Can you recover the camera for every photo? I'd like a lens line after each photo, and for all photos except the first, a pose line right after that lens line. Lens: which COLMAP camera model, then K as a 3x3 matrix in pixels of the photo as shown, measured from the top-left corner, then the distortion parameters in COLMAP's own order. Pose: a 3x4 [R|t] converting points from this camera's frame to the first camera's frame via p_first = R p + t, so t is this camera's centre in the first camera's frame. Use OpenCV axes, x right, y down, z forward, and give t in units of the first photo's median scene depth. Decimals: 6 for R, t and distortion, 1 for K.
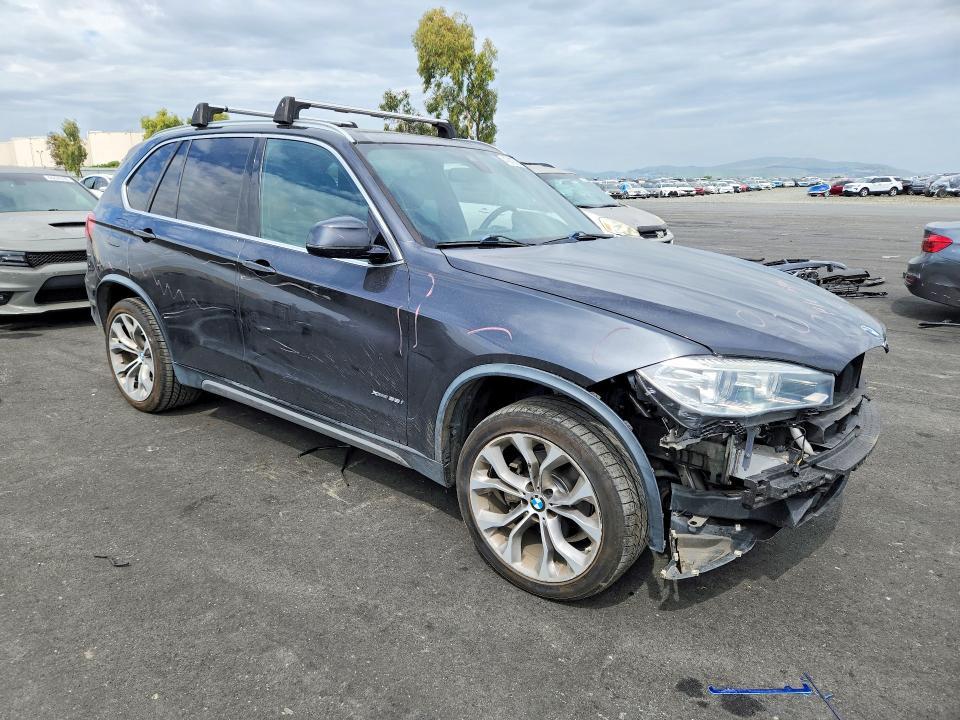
lens RADIAL K [[753.2, 0, 480.0], [0, 753.2, 360.0], [0, 0, 1]] dist [-0.000112, -0.011084]
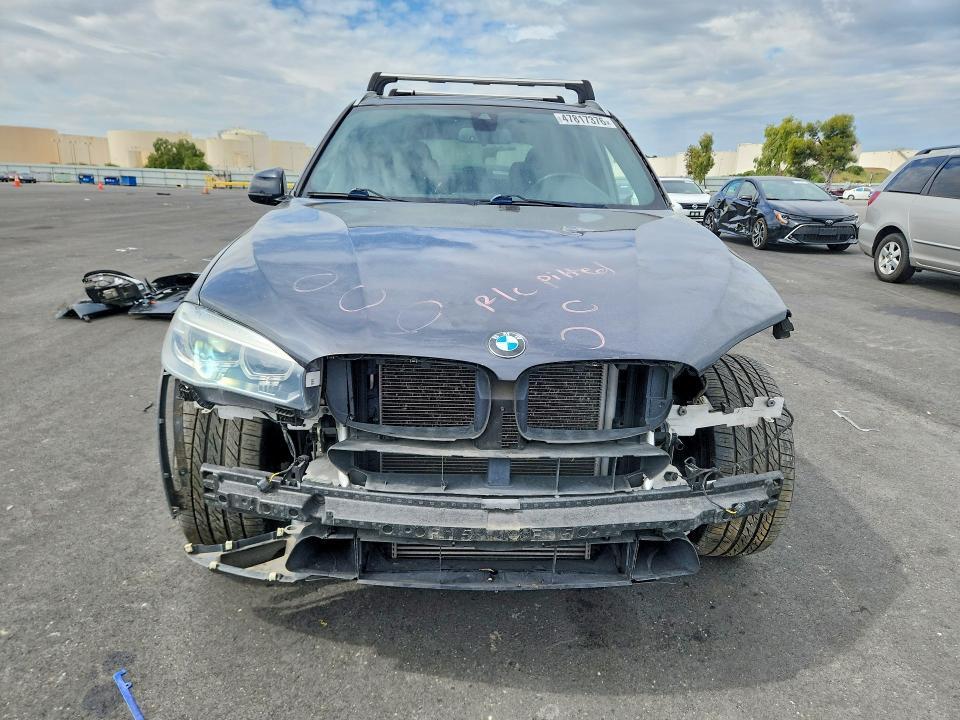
lens RADIAL K [[753.2, 0, 480.0], [0, 753.2, 360.0], [0, 0, 1]] dist [-0.000112, -0.011084]
pose [[0.564198, 0.174865, -0.806910, 0.178569], [-0.198081, 0.977440, 0.073321, -0.010606], [0.801527, 0.118466, 0.586107, 0.116243]]
